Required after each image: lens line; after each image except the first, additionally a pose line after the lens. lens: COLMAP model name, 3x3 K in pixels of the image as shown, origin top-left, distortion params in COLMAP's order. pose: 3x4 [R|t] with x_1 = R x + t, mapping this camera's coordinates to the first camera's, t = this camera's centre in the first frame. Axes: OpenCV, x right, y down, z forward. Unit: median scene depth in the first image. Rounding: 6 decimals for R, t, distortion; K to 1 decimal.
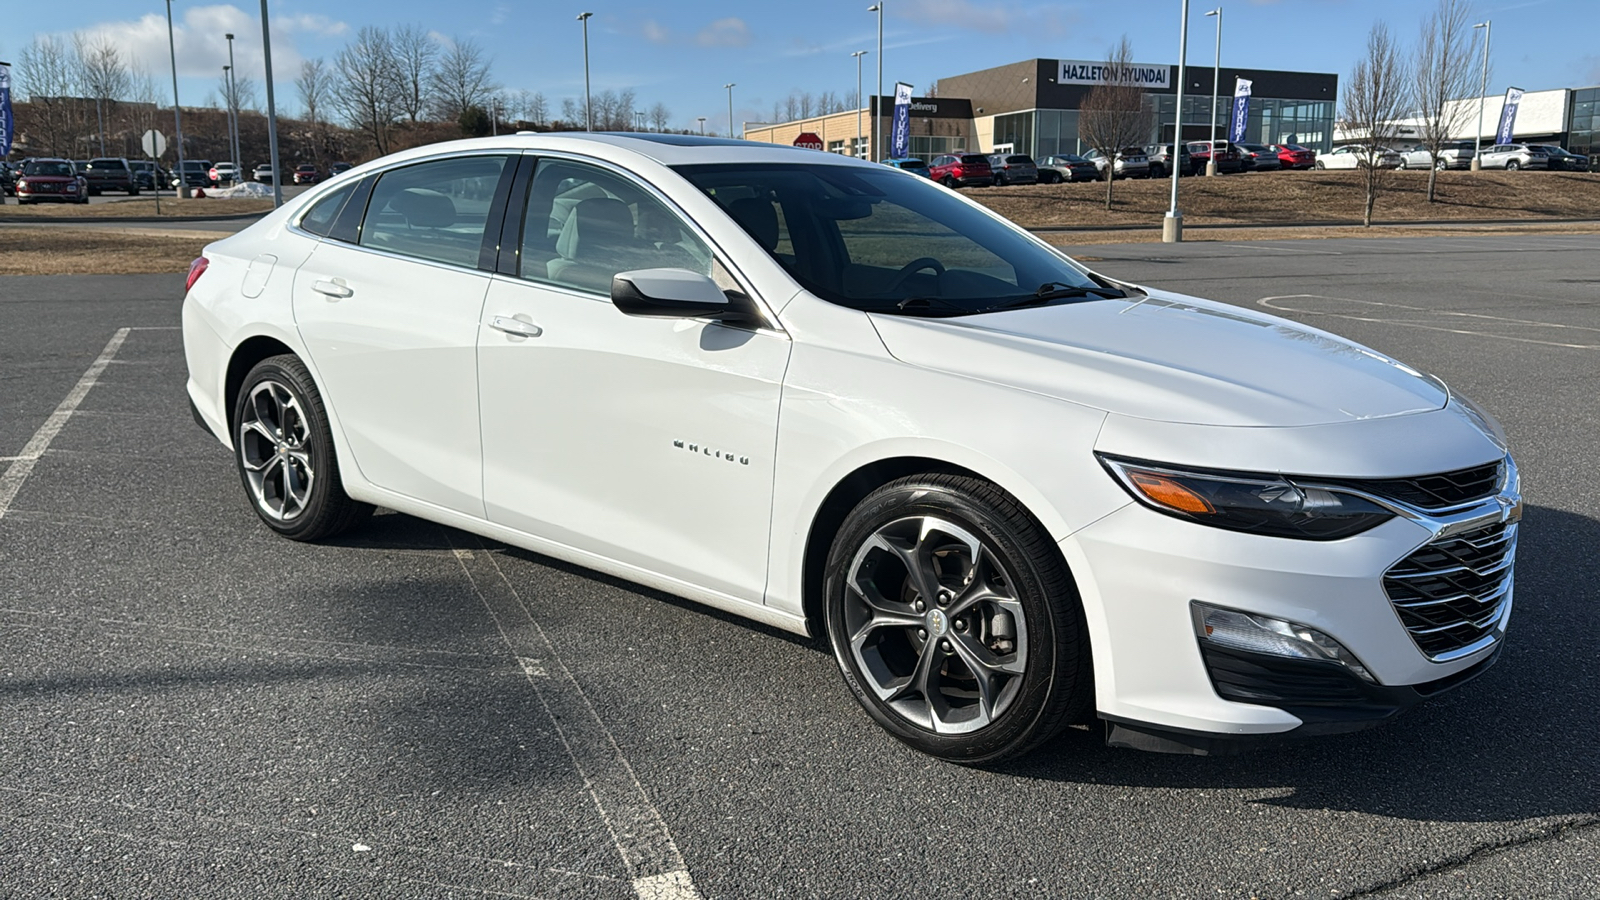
lens RADIAL K [[1282.7, 0, 807.4], [0, 1282.7, 456.9], [0, 0, 1]] dist [0.138765, -0.250502]
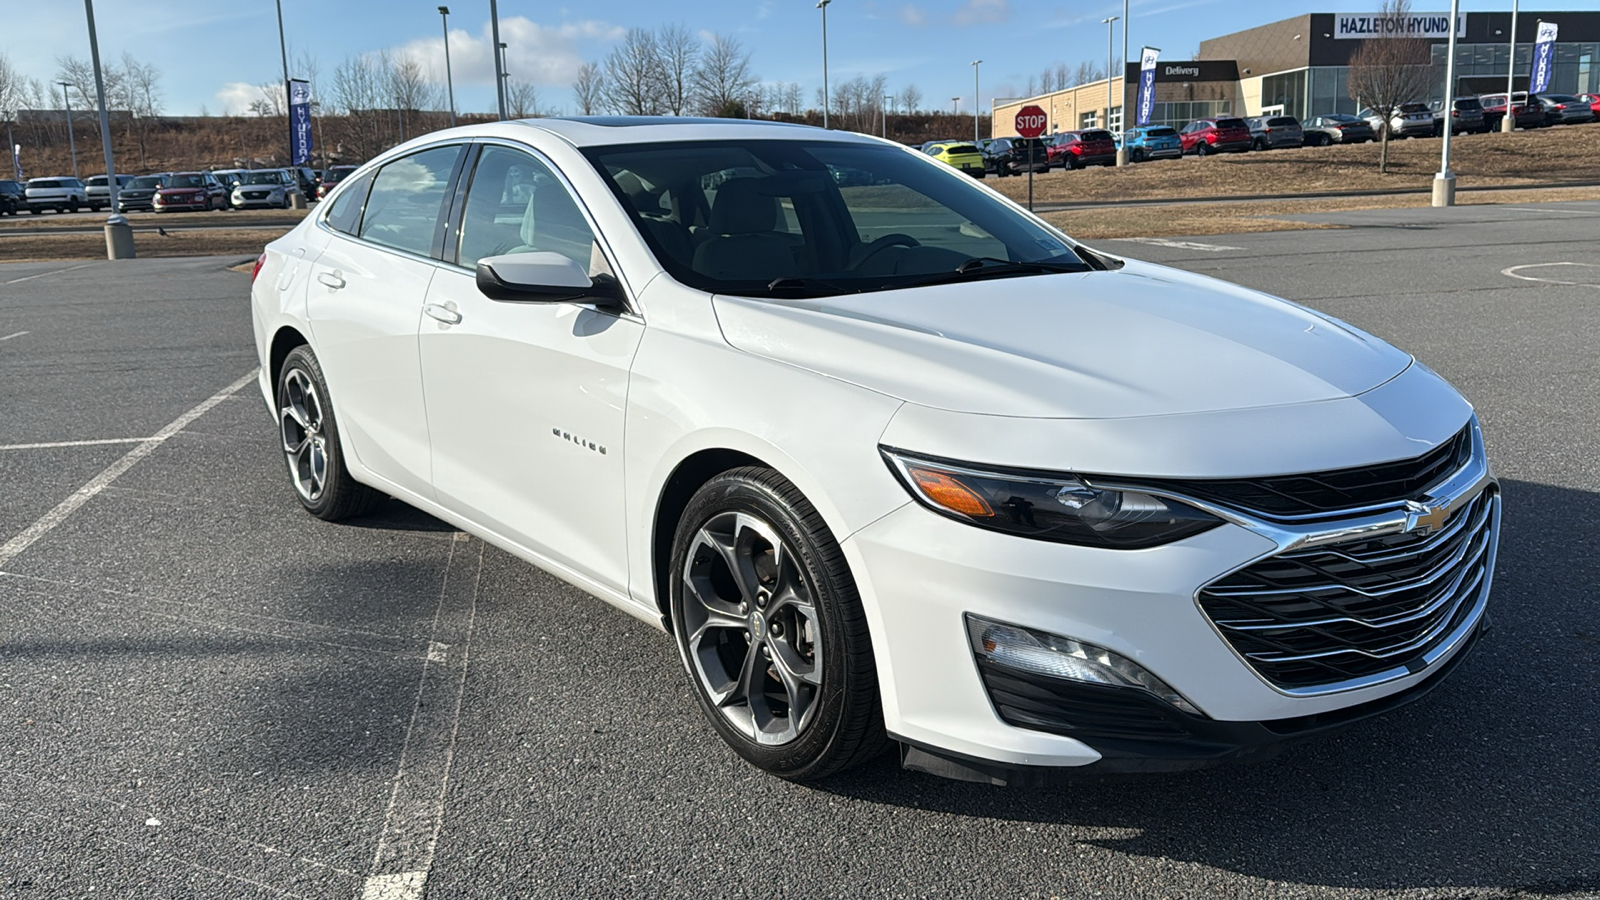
lens RADIAL K [[1281.6, 0, 769.8], [0, 1281.6, 450.6], [0, 0, 1]] dist [0.095342, -0.134486]
pose [[0.974444, 0.009073, -0.224448, 0.201427], [-0.007056, 0.999927, 0.009789, -0.004817], [0.224520, -0.007955, 0.974437, 0.059968]]
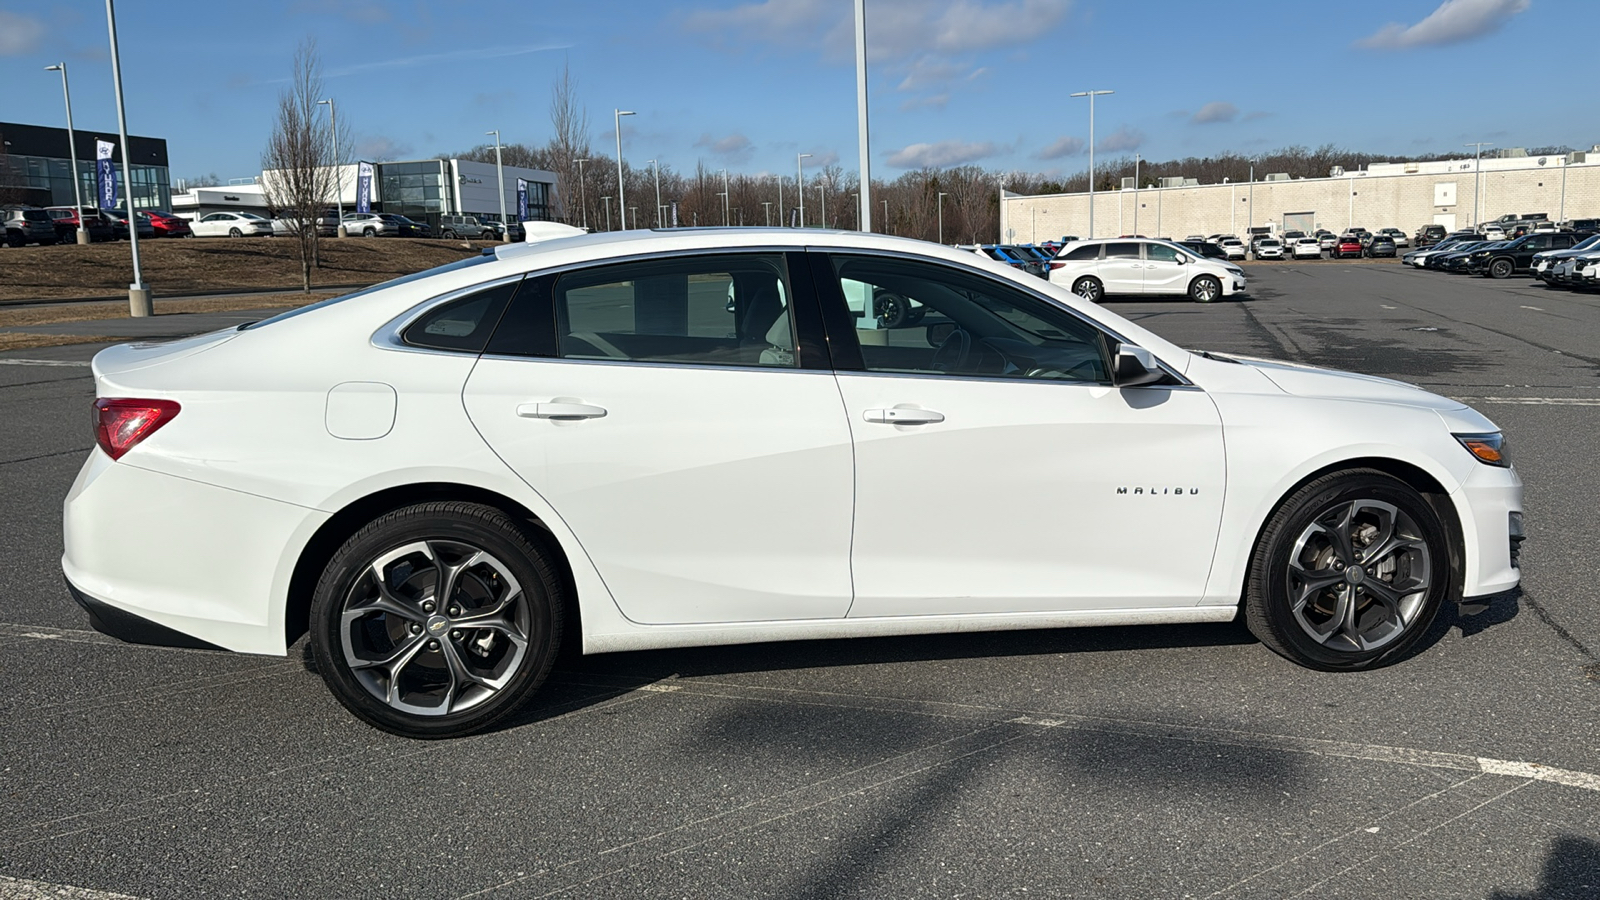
lens RADIAL K [[1279.0, 0, 842.9], [0, 1279.0, 447.7], [0, 0, 1]] dist [0.151823, -0.251796]
pose [[0.632501, -0.130747, 0.763445, -0.844961], [0.172372, 0.984693, 0.025831, -0.090446], [-0.755136, 0.115259, 0.645356, 0.306504]]
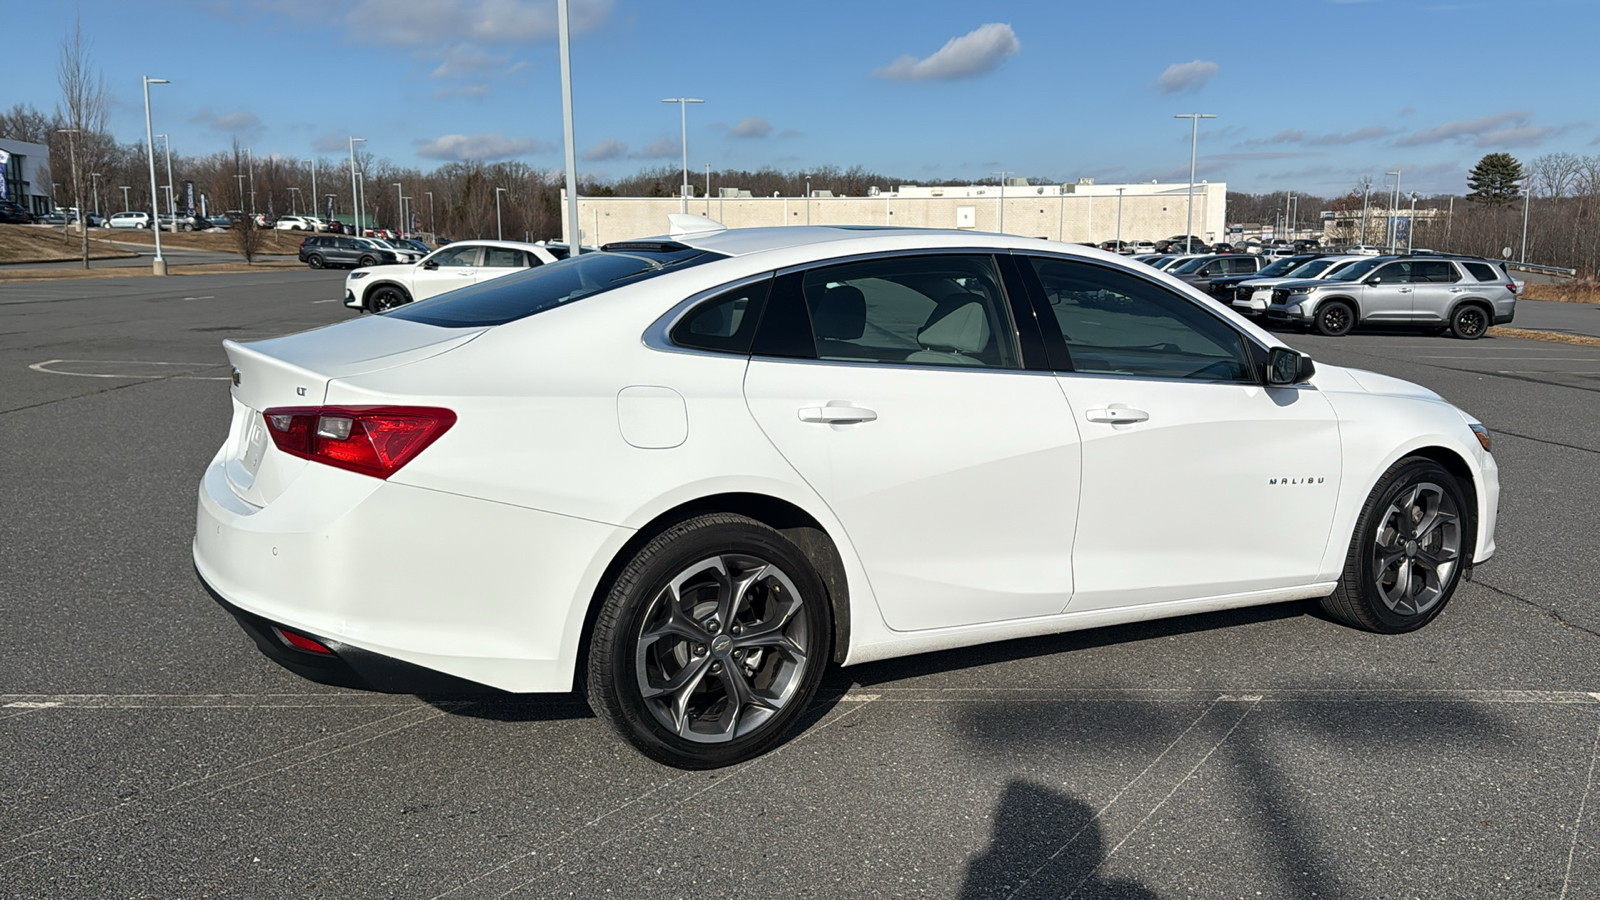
lens RADIAL K [[1279.0, 0, 842.9], [0, 1279.0, 447.7], [0, 0, 1]] dist [0.151823, -0.251796]
pose [[0.327869, -0.139339, 0.934391, -1.058381], [0.174497, 0.980977, 0.085057, -0.167235], [-0.928468, 0.135160, 0.345947, 0.685046]]
